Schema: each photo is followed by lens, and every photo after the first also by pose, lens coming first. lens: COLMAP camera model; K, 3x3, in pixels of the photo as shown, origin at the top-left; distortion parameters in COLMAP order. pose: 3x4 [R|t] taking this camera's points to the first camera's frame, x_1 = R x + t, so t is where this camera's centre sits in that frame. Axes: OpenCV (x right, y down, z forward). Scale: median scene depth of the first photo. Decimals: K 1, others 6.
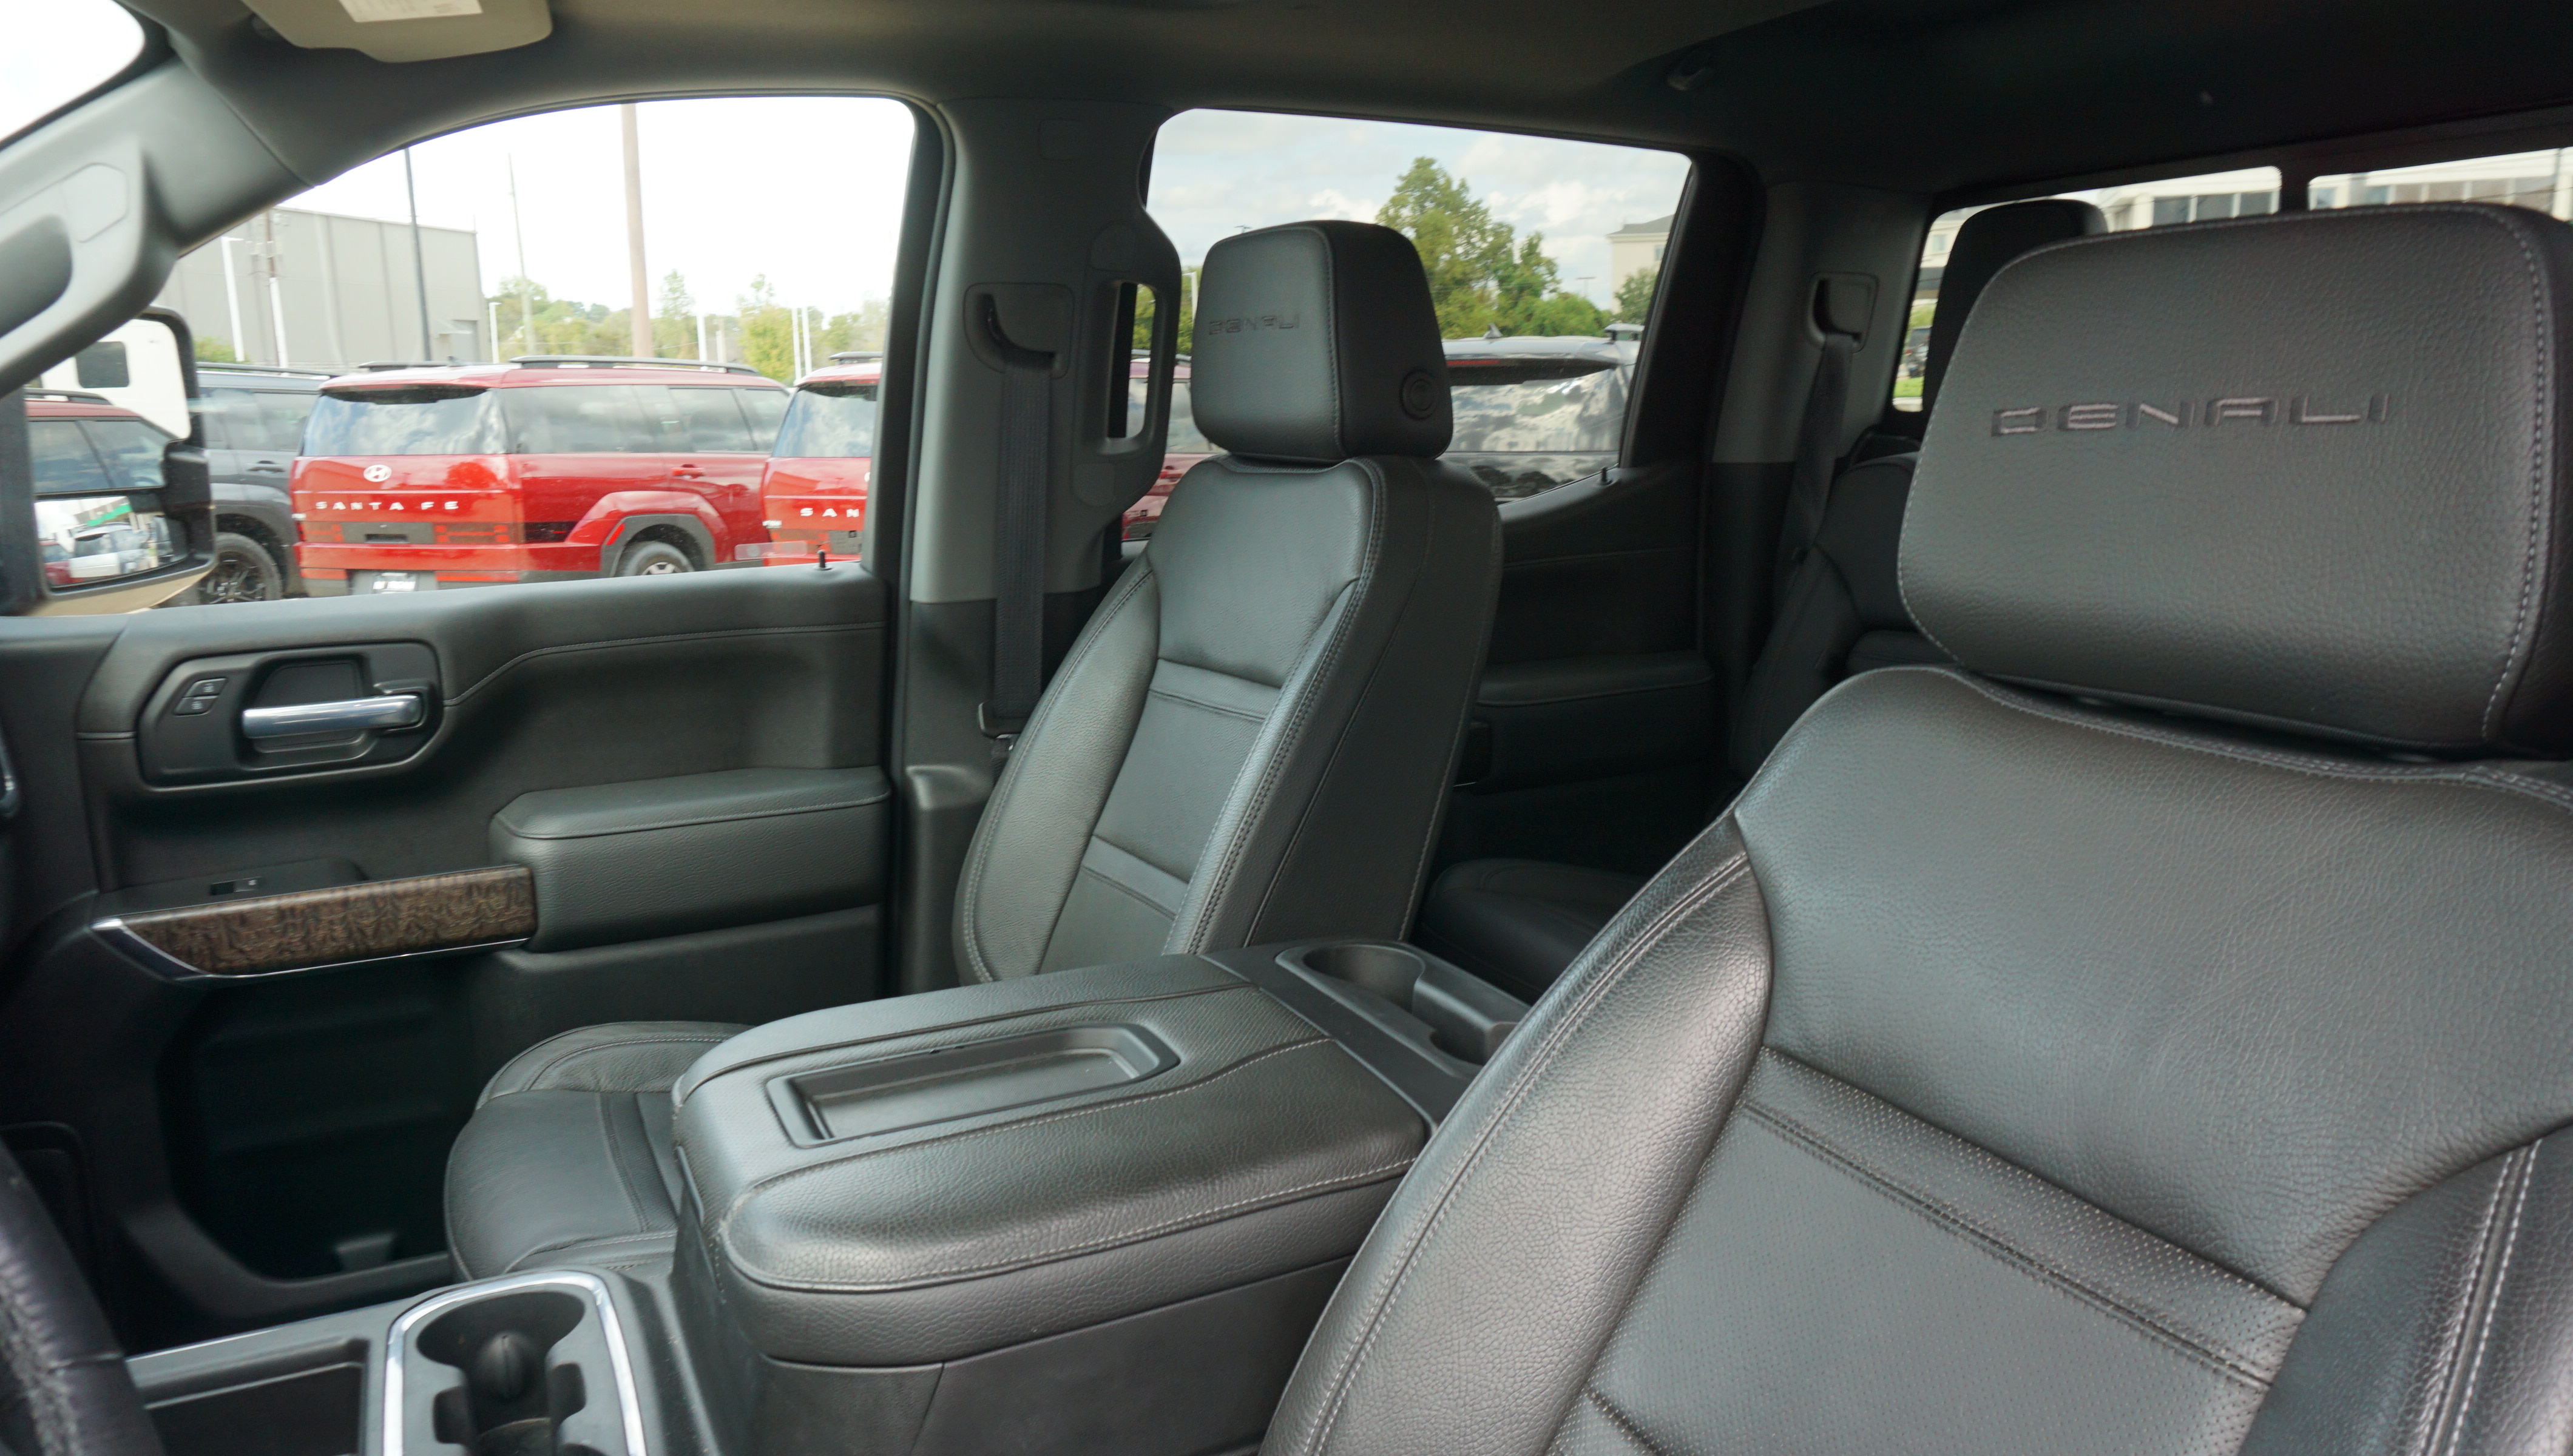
lens RADIAL K [[1722.7, 0, 1301.8], [0, 1722.7, 728.5], [0, 0, 1]] dist [-0.060083, 0.043760]
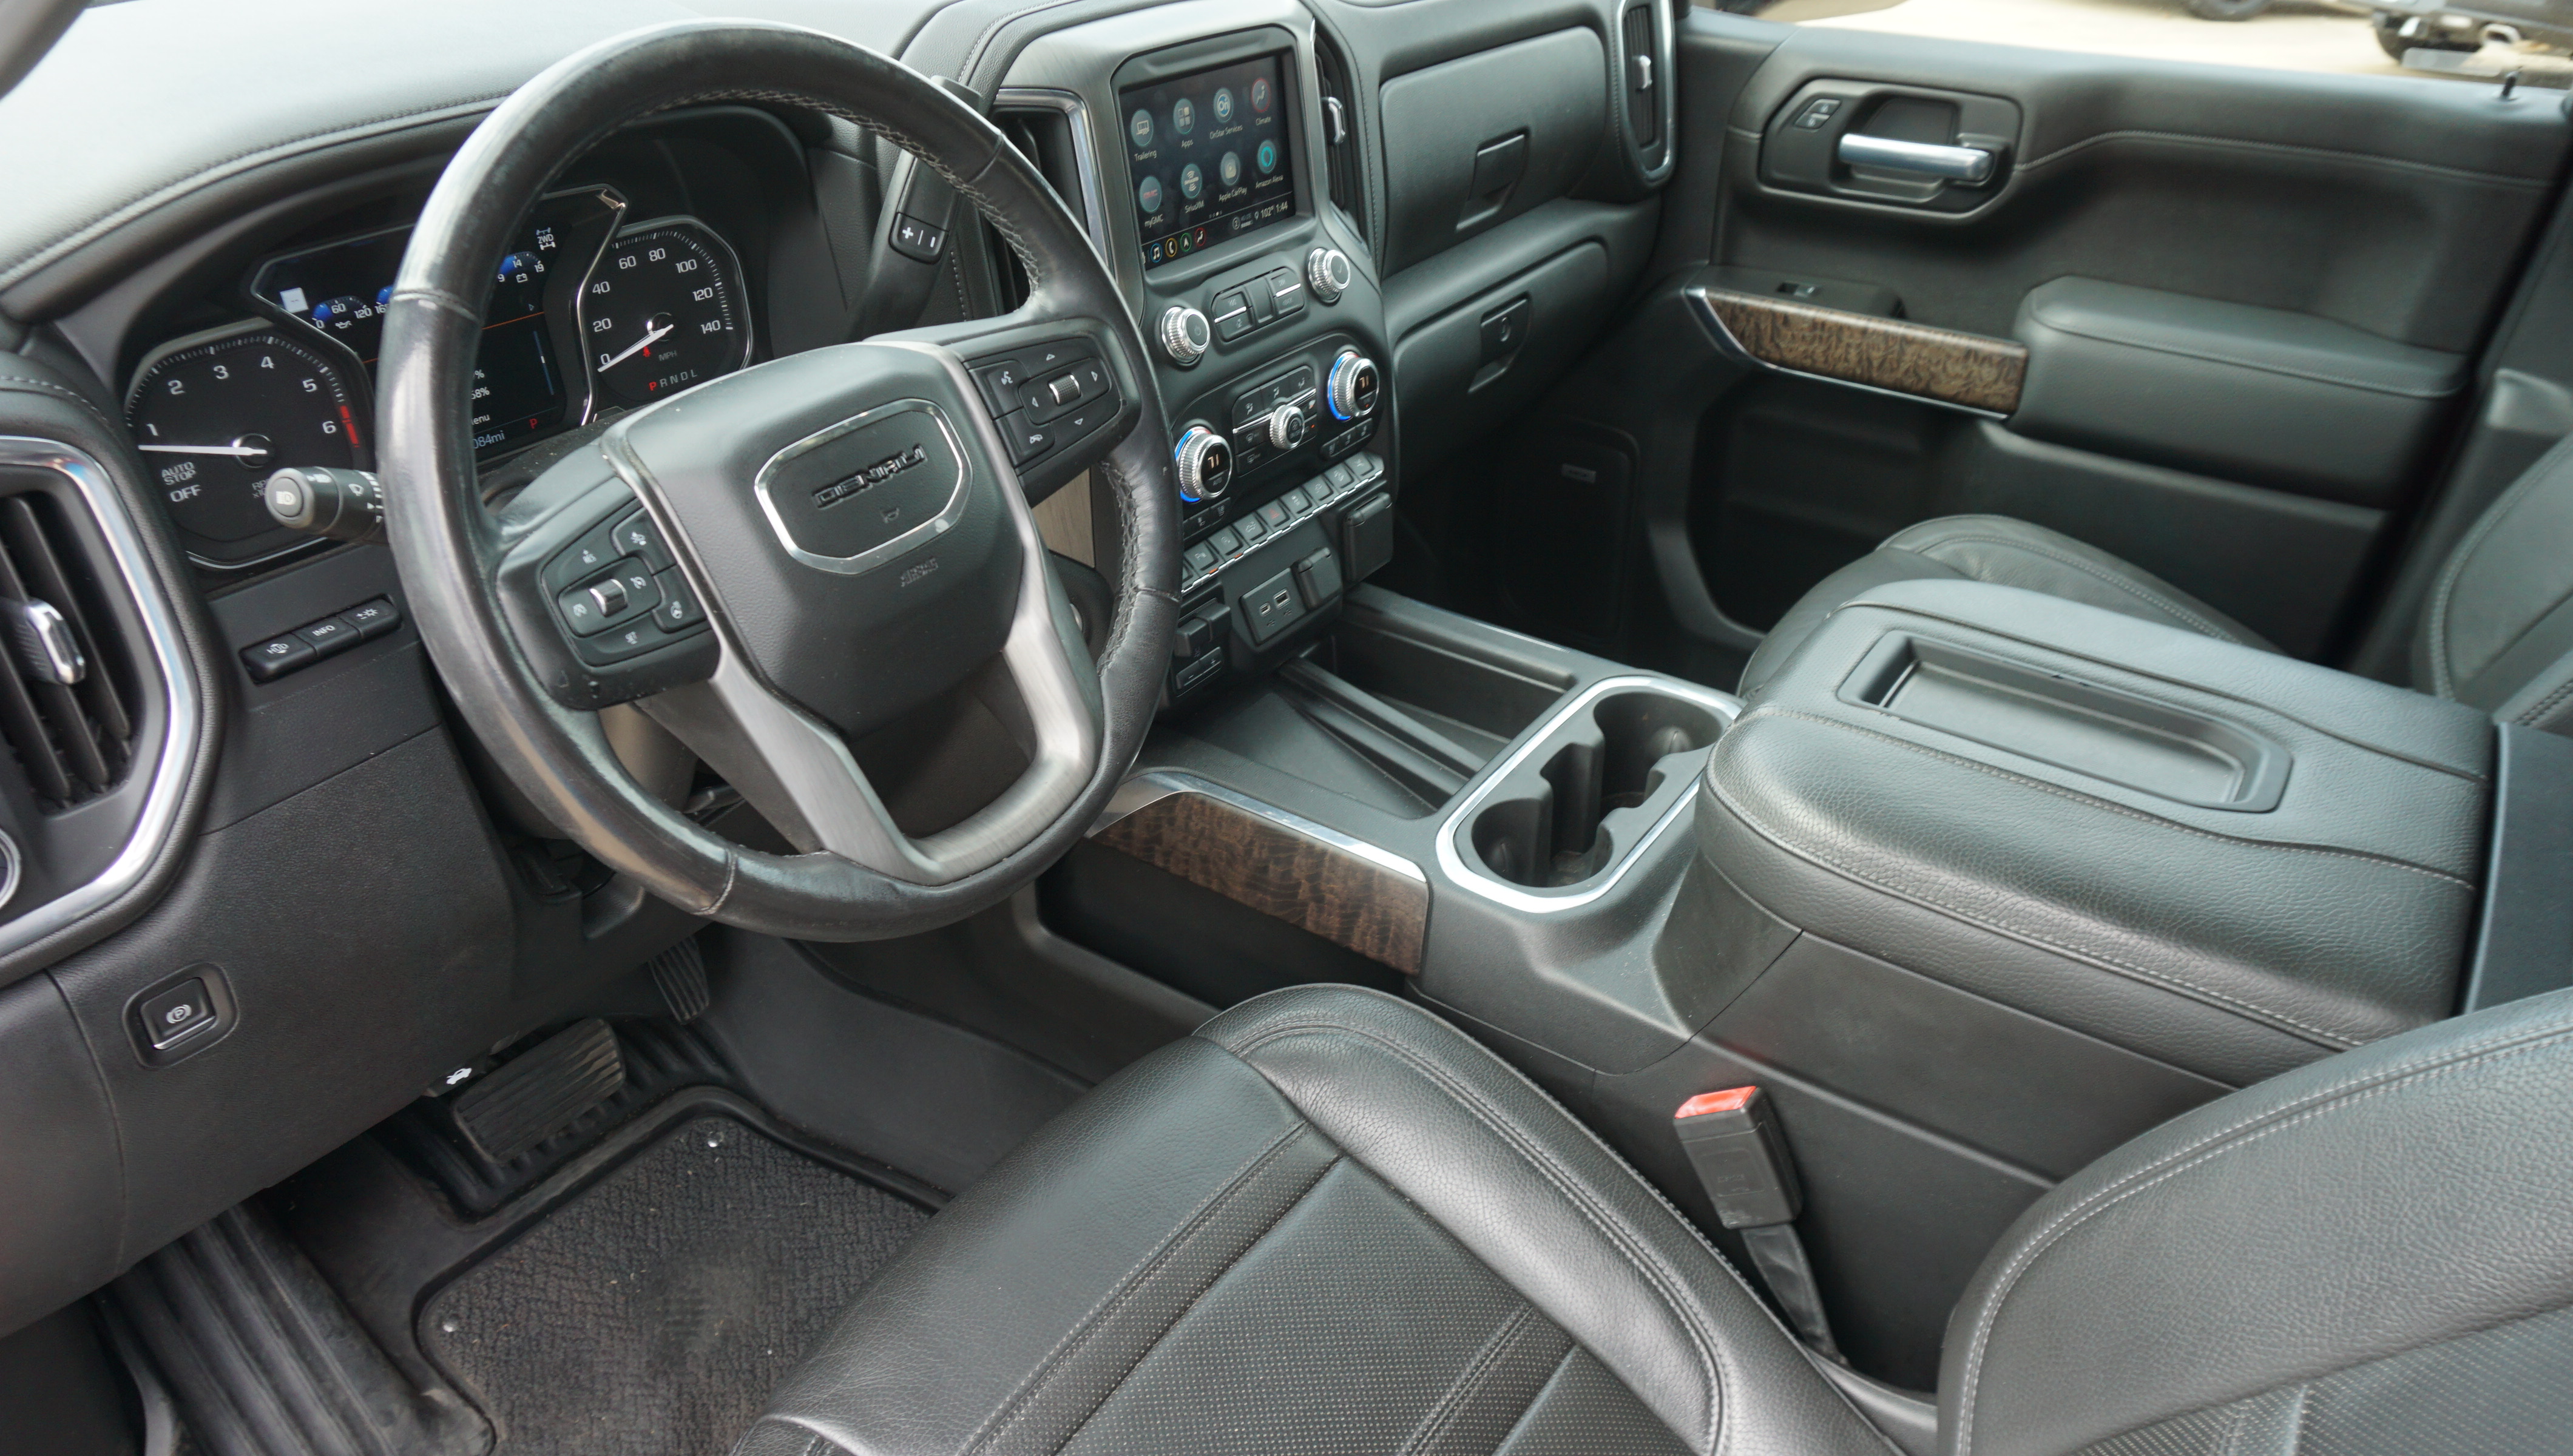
lens RADIAL K [[1708.5, 0, 1274.5], [0, 1708.5, 753.1], [0, 0, 1]] dist [-0.086379, 0.065192]
pose [[0.471103, 0.472510, -0.744847, 0.199250], [-0.178218, 0.877995, 0.444256, -0.074506], [0.863887, -0.076545, 0.497836, 0.102748]]
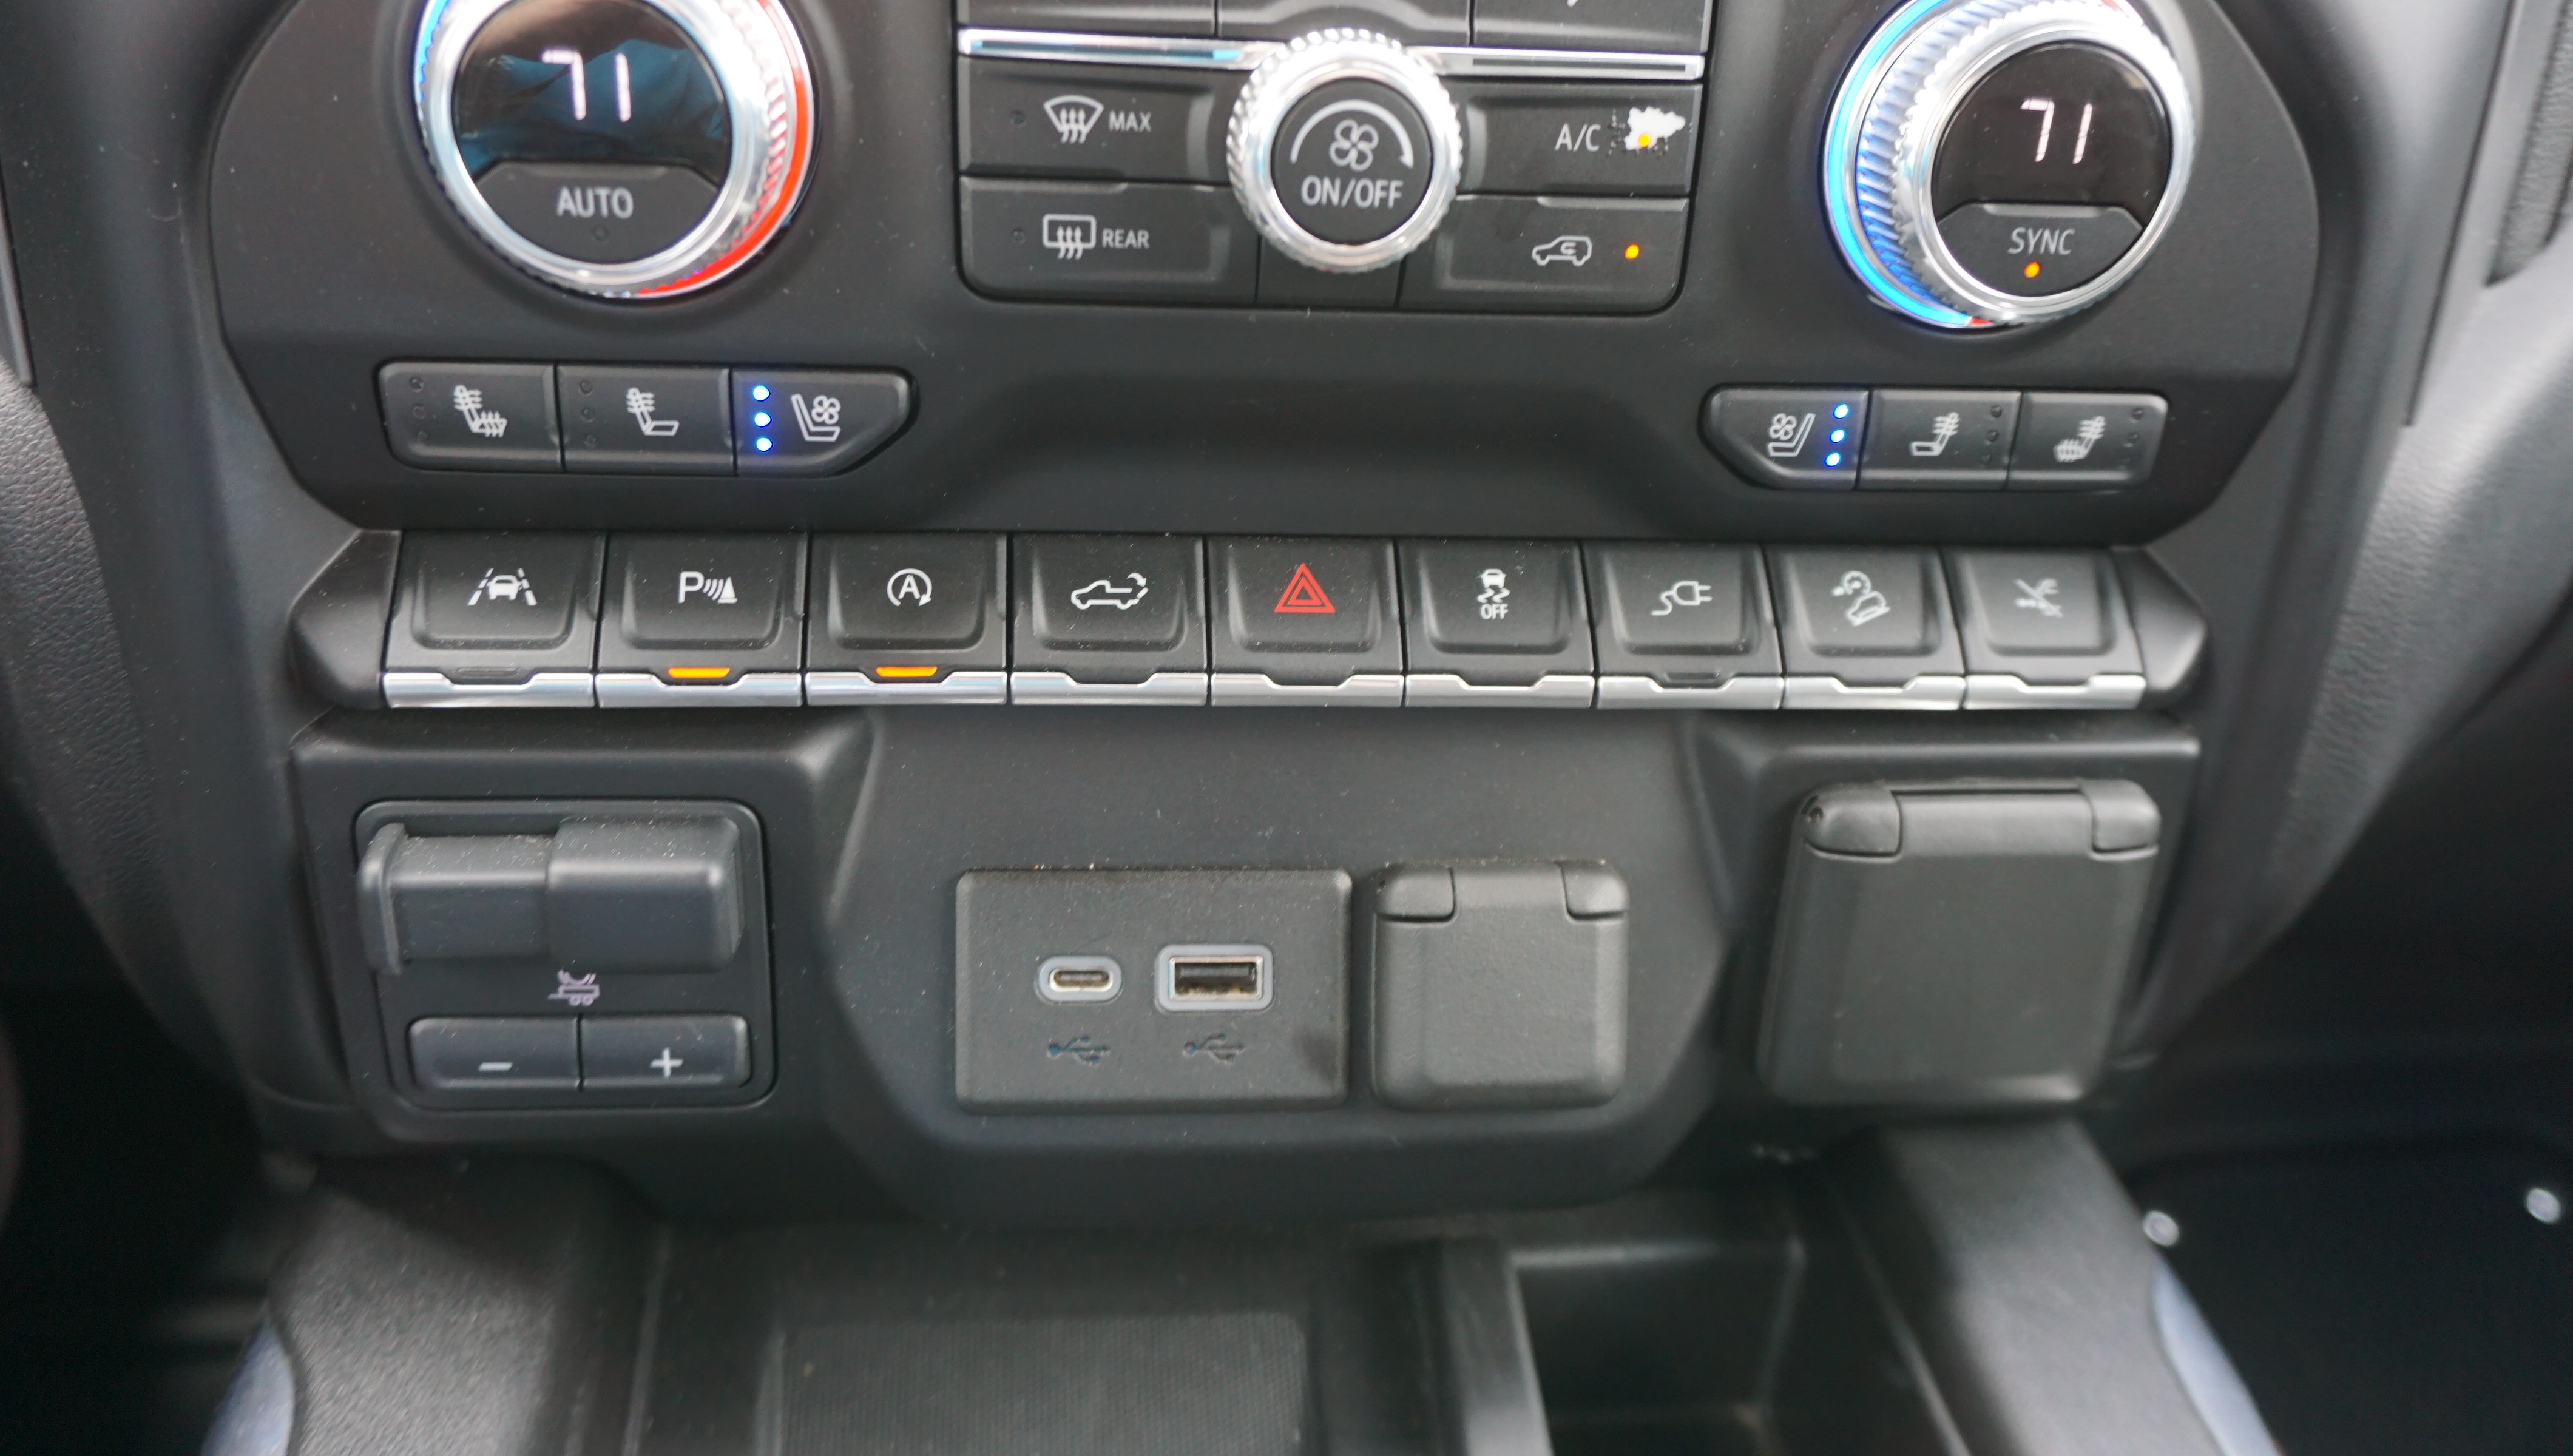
lens RADIAL K [[2142.2, 0, 1286.5], [0, 2142.2, 728.0], [0, 0, 1]] dist [-0.000752, 0.000003]
pose [[-0.353357, 0.444875, -0.822937, -0.259604], [-0.236938, 0.808443, 0.538777, 0.076977], [0.904986, 0.385366, -0.180262, 0.538369]]
